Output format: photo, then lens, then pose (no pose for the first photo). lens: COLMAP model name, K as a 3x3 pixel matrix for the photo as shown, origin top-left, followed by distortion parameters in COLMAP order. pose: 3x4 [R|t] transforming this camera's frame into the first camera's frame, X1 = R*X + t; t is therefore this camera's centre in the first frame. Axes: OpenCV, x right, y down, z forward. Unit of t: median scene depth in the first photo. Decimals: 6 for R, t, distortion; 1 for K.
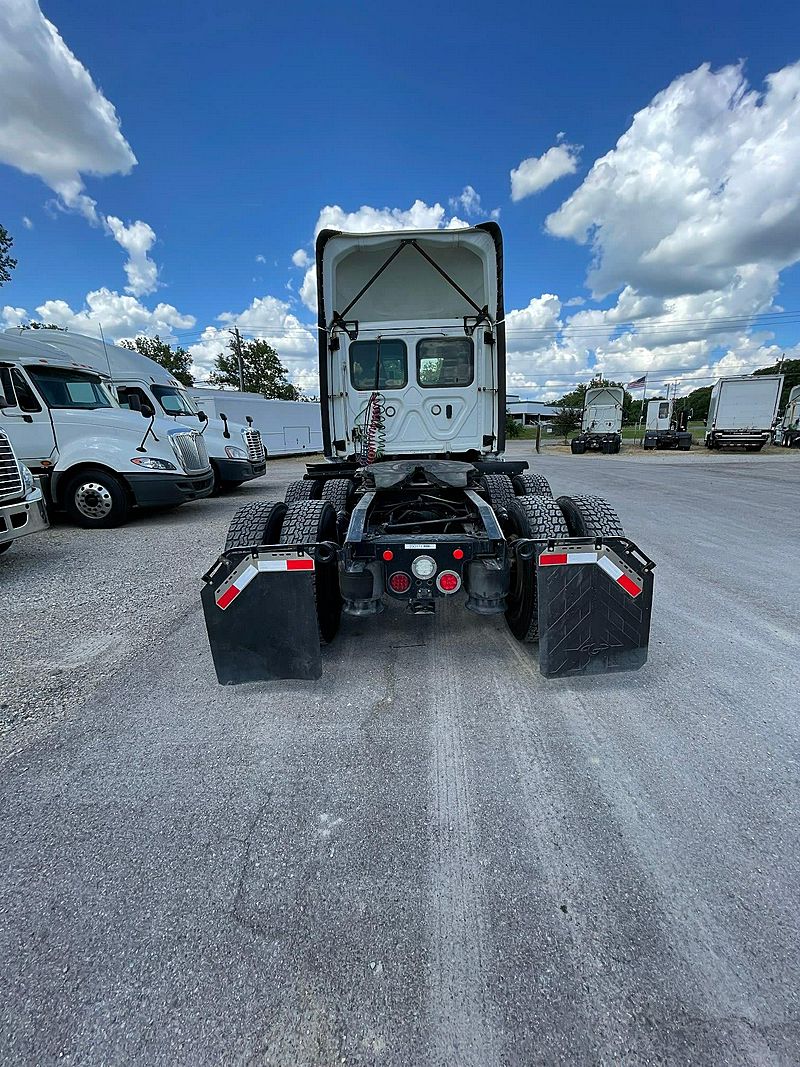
lens RADIAL K [[436.4, 0, 406.1], [0, 436.4, 530.7], [0, 0, 1]] dist [-0.006892, 0.000297]
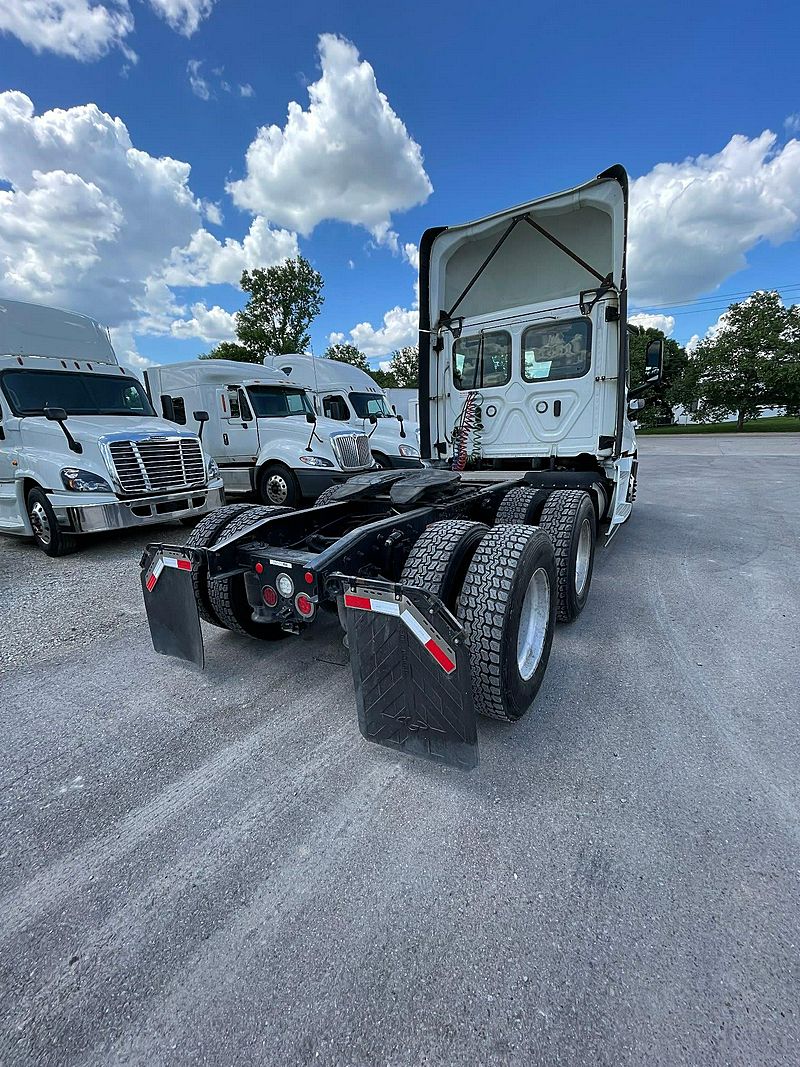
lens RADIAL K [[436.4, 0, 402.4], [0, 436.4, 531.0], [0, 0, 1]] dist [-0.006892, 0.000297]
pose [[0.847288, 0.103481, -0.520955, 0.320331], [-0.096063, 0.994518, 0.041309, -0.043324], [0.522374, 0.015044, 0.852584, 0.127144]]
